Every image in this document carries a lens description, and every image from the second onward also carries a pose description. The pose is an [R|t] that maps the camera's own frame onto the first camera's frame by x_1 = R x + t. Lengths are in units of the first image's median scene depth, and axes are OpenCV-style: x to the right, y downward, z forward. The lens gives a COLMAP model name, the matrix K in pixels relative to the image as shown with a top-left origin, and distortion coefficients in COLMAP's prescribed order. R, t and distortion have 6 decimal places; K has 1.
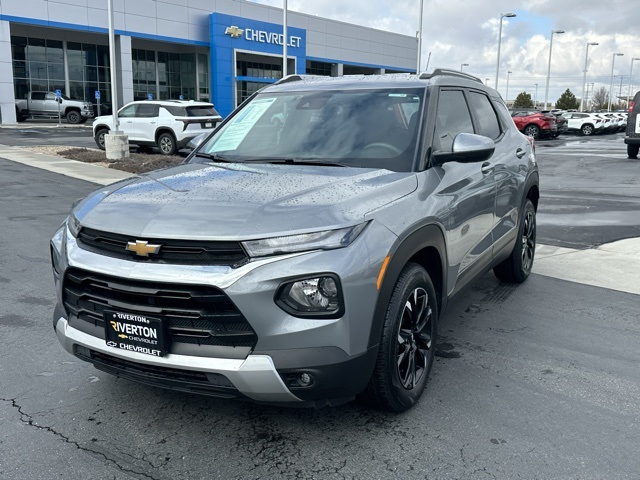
lens RADIAL K [[641.2, 0, 317.8], [0, 641.2, 241.6], [0, 0, 1]] dist [0.046941, 0.000000]
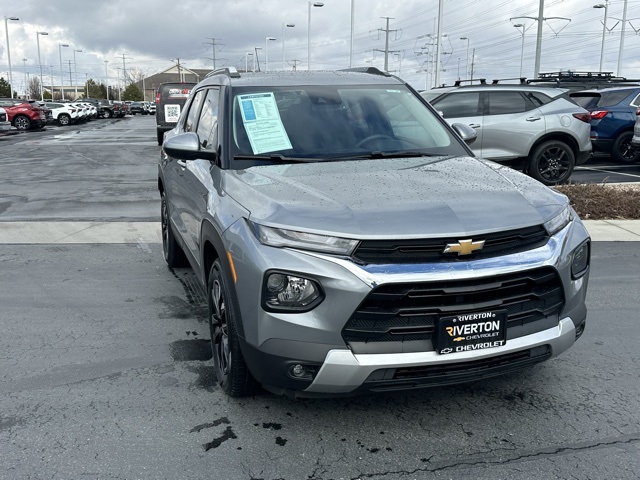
lens RADIAL K [[641.2, 0, 313.8], [0, 641.2, 237.4], [0, 0, 1]] dist [0.046941, 0.000000]
pose [[0.694901, -0.154572, 0.702297, -1.124620], [0.148095, 0.986452, 0.070578, -0.109196], [-0.703691, 0.054962, 0.708377, 0.451239]]
